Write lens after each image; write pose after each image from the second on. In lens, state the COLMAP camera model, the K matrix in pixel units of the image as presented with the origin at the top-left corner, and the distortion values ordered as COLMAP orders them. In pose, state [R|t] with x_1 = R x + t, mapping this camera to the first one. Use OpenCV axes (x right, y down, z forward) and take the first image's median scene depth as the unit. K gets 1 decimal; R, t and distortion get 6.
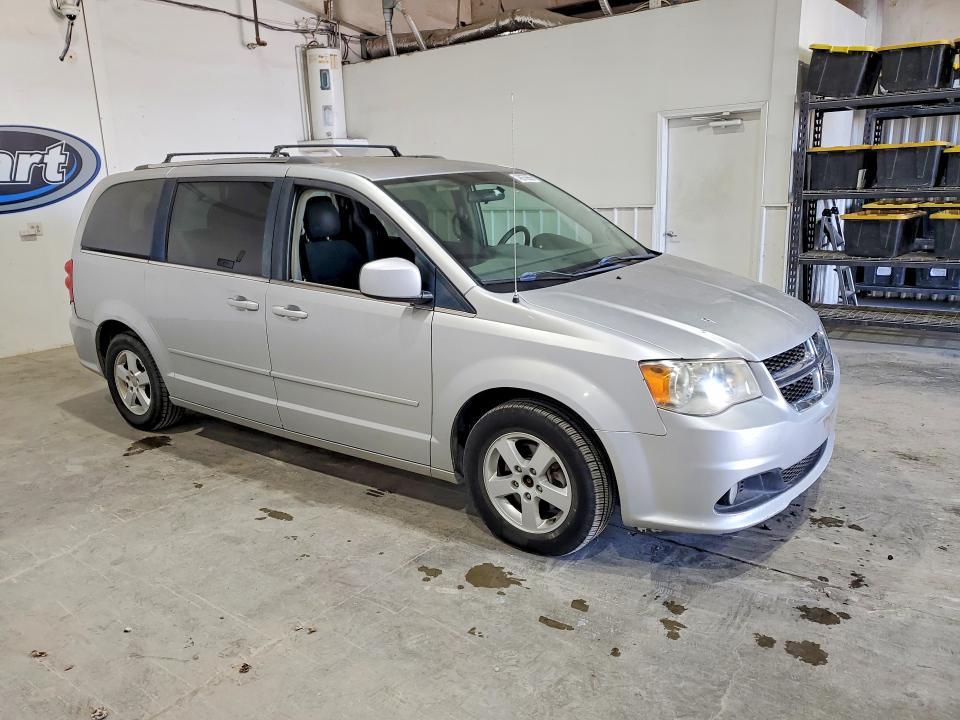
lens RADIAL K [[728.2, 0, 480.0], [0, 728.2, 360.0], [0, 0, 1]] dist [0.008744, 0.002617]
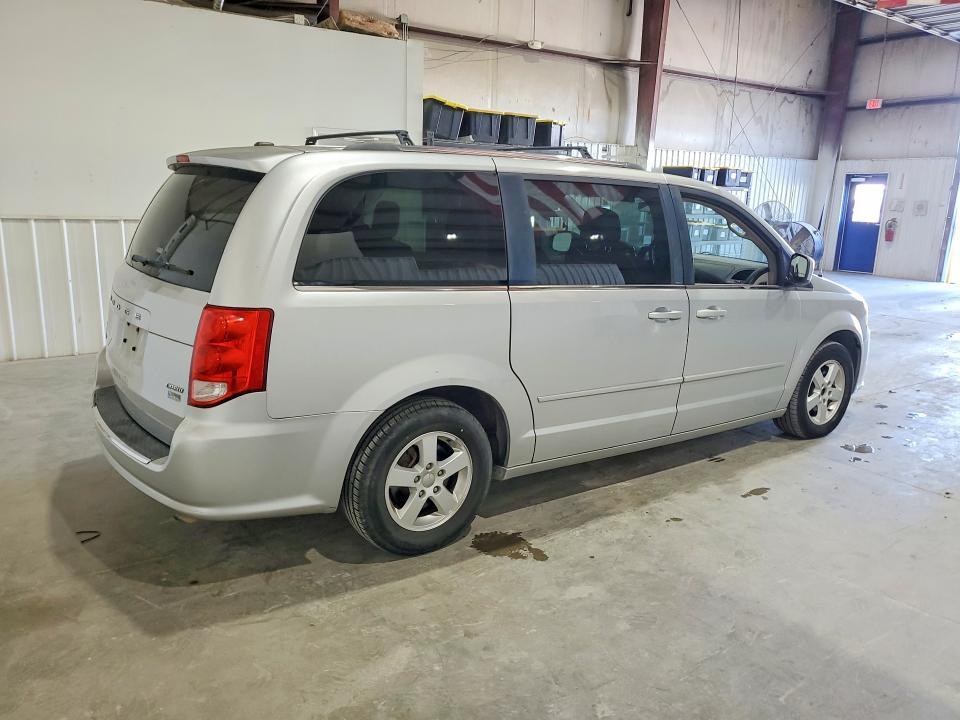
lens RADIAL K [[714.1, 0, 480.0], [0, 714.1, 360.0], [0, 0, 1]] dist [0.000743, -0.005042]
pose [[0.323123, -0.164366, 0.931974, -1.225815], [0.183520, 0.976990, 0.108677, -0.156907], [-0.928392, 0.135919, 0.345852, 0.872847]]
